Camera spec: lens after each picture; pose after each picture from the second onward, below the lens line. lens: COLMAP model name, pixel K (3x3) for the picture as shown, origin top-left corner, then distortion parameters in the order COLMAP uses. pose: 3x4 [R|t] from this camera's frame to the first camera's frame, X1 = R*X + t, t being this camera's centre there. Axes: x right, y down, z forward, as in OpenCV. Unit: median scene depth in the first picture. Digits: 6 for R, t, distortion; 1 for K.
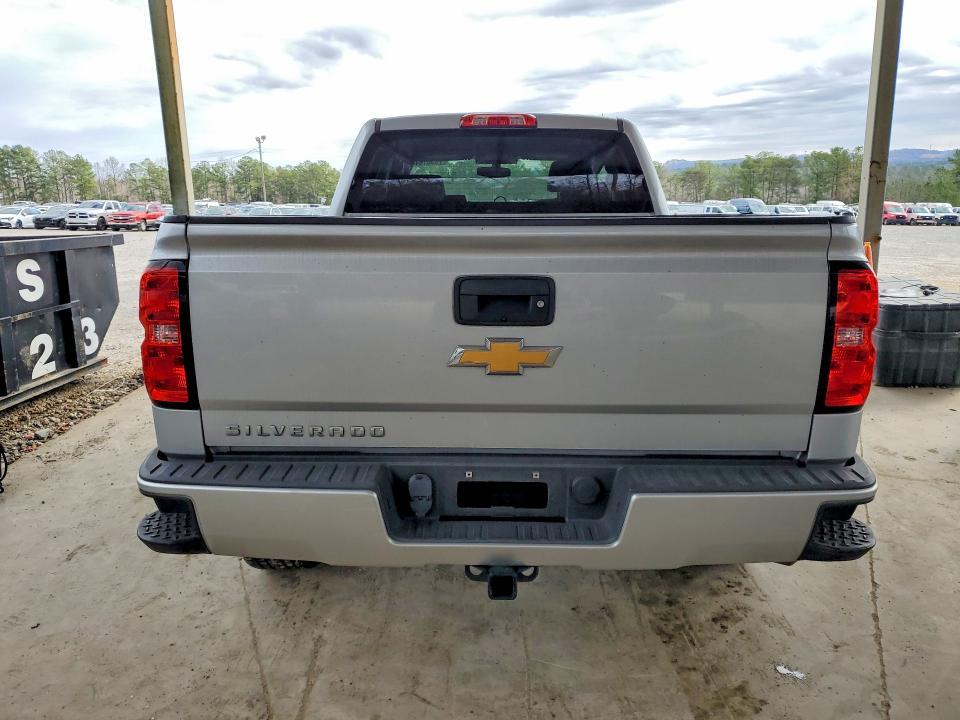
lens RADIAL K [[762.3, 0, 464.5], [0, 762.3, 356.3], [0, 0, 1]] dist [-0.037006, 0.107855]
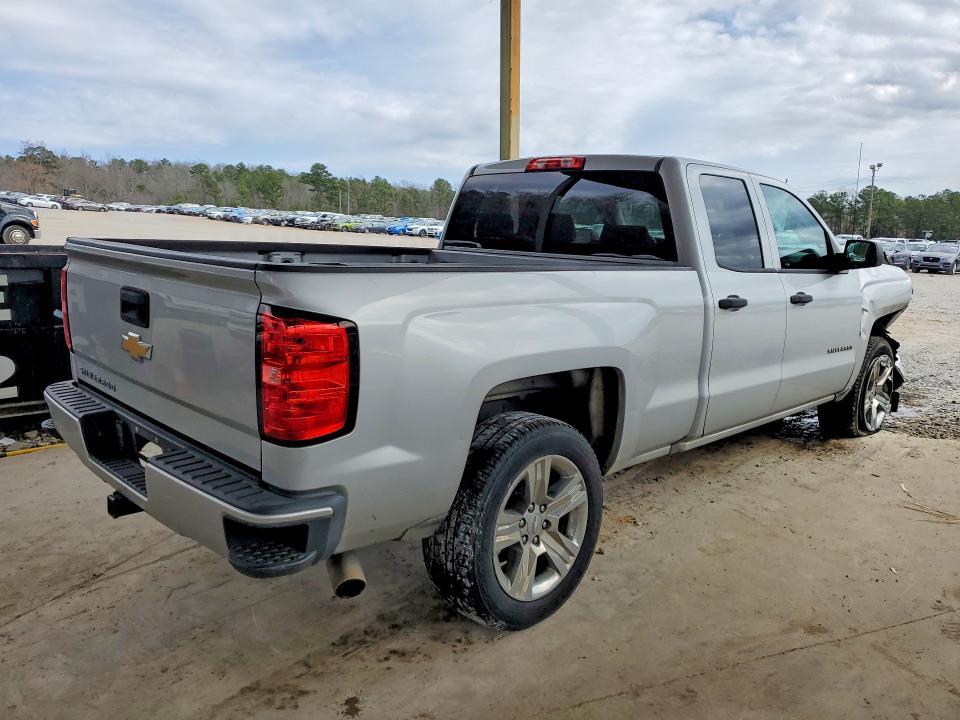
lens RADIAL K [[762.3, 0, 464.5], [0, 762.3, 356.3], [0, 0, 1]] dist [-0.037006, 0.107855]
pose [[0.706667, 0.147515, -0.691998, 0.983529], [-0.172663, 0.984410, 0.033526, -0.090763], [0.686156, 0.095791, 0.721120, 0.270771]]
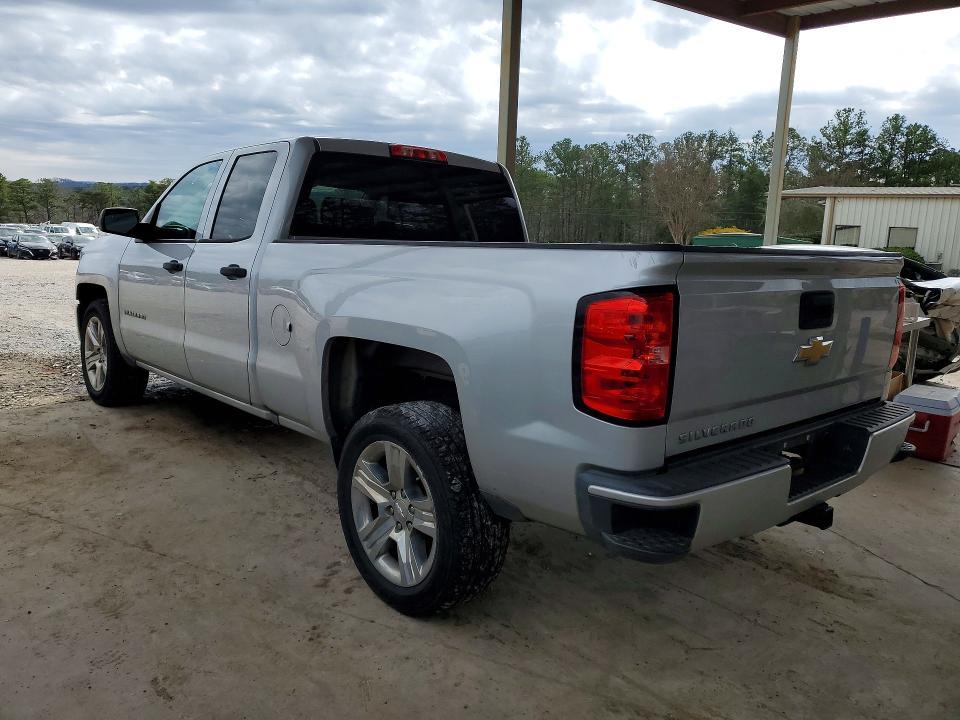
lens RADIAL K [[766.0, 0, 460.1], [0, 766.0, 360.3], [0, 0, 1]] dist [-0.001579, 0.053212]
pose [[0.734523, -0.085815, 0.673136, -0.901471], [0.105232, 0.994376, 0.011940, -0.044098], [-0.670375, 0.062065, 0.739422, 0.273047]]
